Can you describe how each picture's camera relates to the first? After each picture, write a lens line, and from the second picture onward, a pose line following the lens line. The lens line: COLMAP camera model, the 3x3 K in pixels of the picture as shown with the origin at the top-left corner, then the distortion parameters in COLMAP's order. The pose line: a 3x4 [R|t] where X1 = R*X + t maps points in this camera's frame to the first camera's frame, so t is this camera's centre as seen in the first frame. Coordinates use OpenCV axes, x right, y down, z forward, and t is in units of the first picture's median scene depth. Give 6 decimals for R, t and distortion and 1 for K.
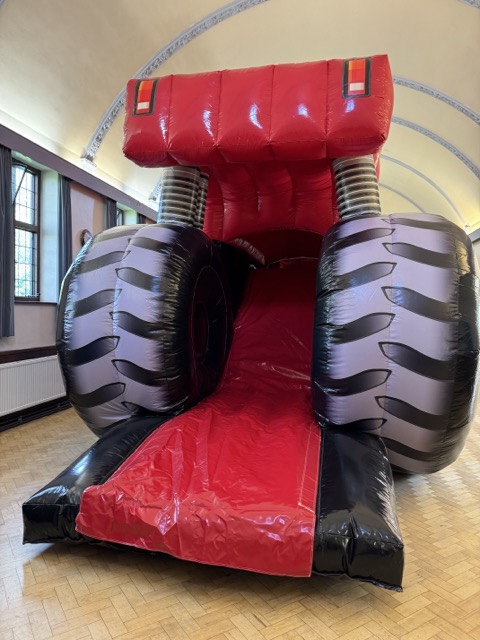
lens RADIAL K [[449.4, 0, 240.0], [0, 449.4, 320.0], [0, 0, 1]] dist [0.005319, 0.002550]
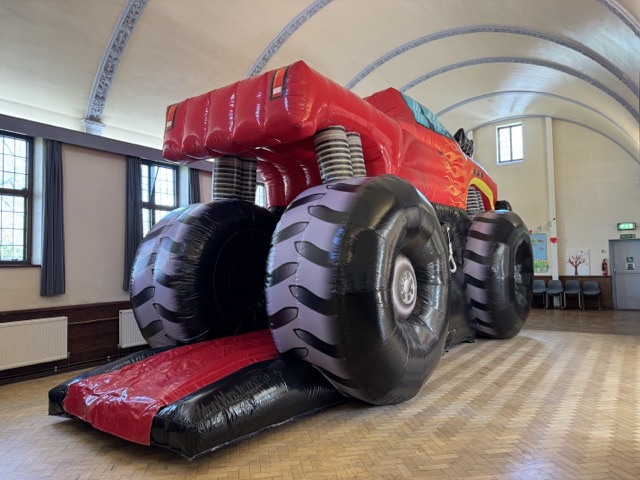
lens RADIAL K [[444.3, 0, 320.0], [0, 444.3, 240.0], [0, 0, 1]] dist [0.109624, -0.160371]
pose [[0.927340, -0.061764, -0.369089, 0.825529], [0.033148, 0.995966, -0.083382, 0.028332], [0.372750, 0.065088, 0.925646, -0.135919]]
